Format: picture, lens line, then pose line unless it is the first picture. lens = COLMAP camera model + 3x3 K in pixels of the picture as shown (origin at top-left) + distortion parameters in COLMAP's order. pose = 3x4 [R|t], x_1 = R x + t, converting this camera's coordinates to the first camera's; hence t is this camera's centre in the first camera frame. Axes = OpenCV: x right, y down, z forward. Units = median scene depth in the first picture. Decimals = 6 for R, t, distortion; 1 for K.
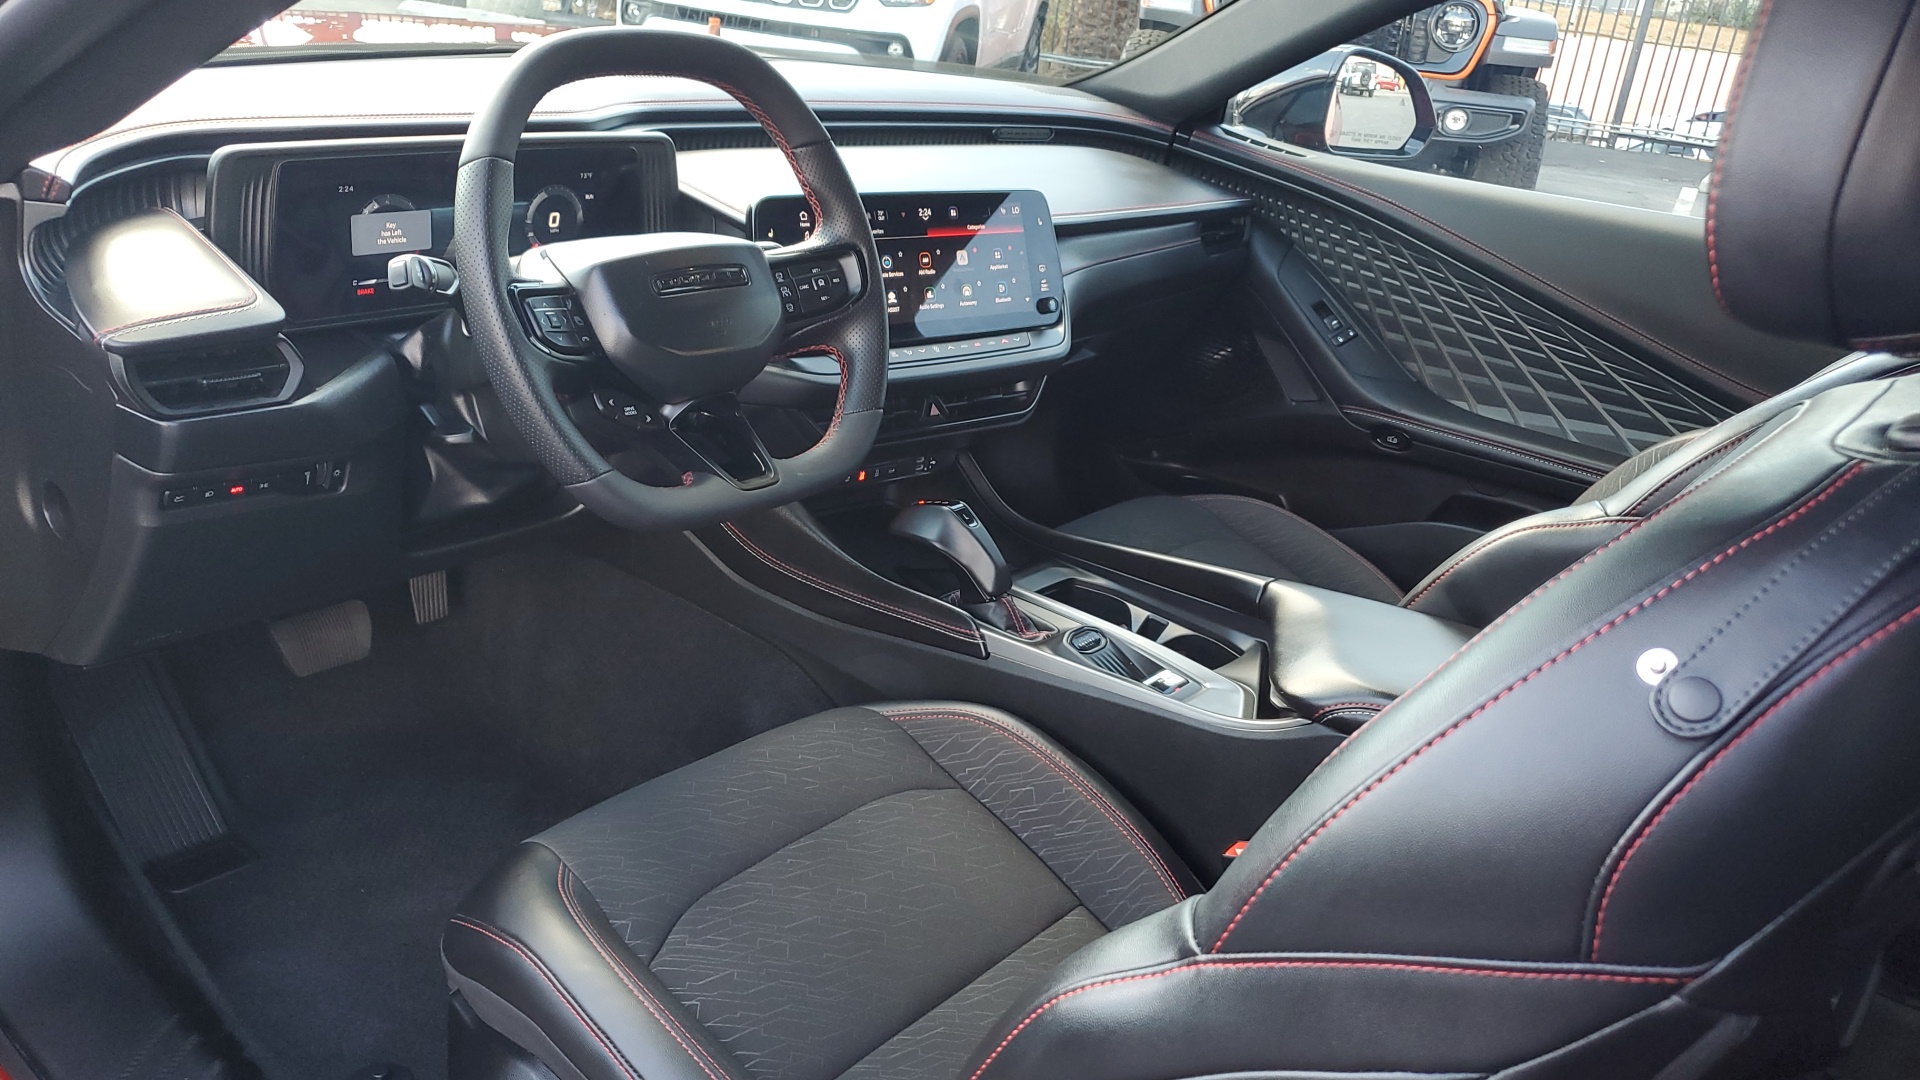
lens RADIAL K [[1525.1, 0, 965.0], [0, 1525.1, 535.9], [0, 0, 1]] dist [0.017900, -0.015764]
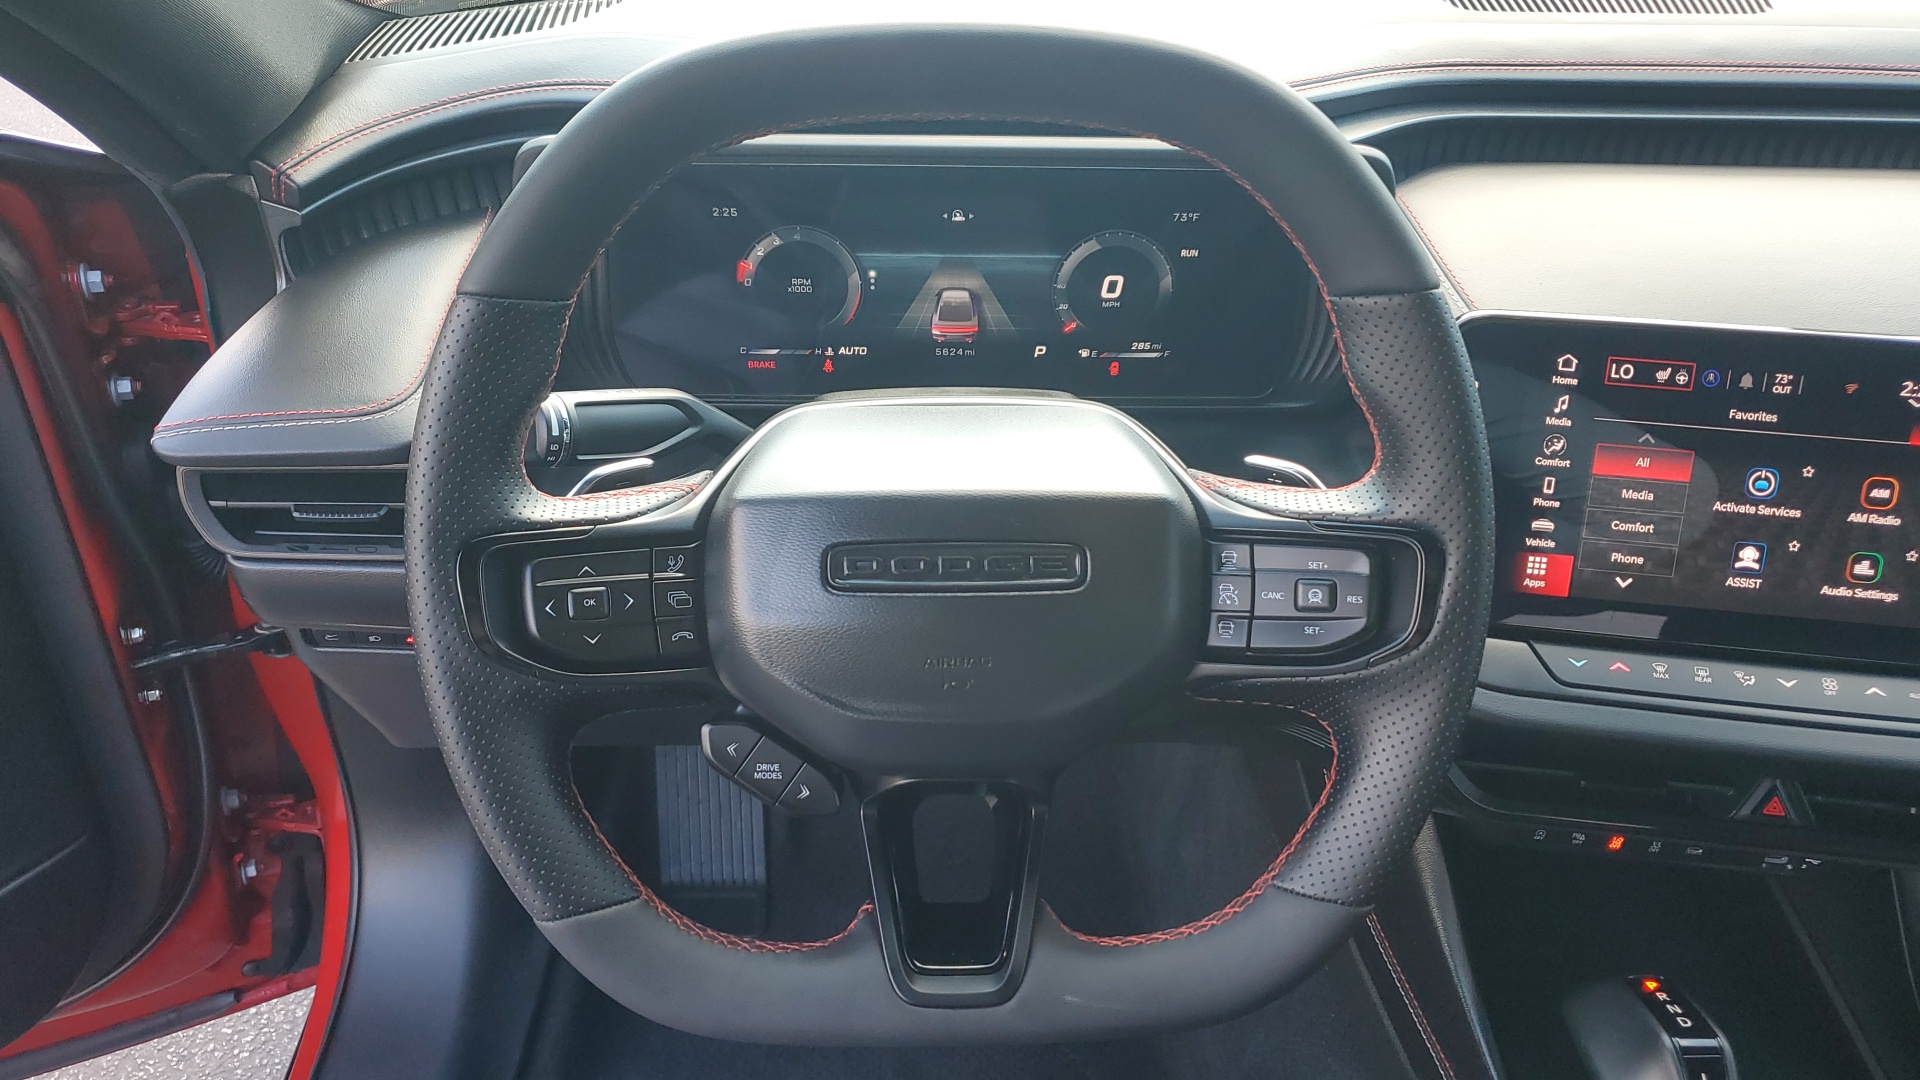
lens RADIAL K [[1525.1, 0, 963.5], [0, 1525.1, 557.4], [0, 0, 1]] dist [0.017900, -0.015764]
pose [[0.651437, 0.329838, -0.683255, 0.128828], [-0.234323, 0.943997, 0.232299, -0.231488], [0.721611, 0.008774, 0.692243, 0.553746]]
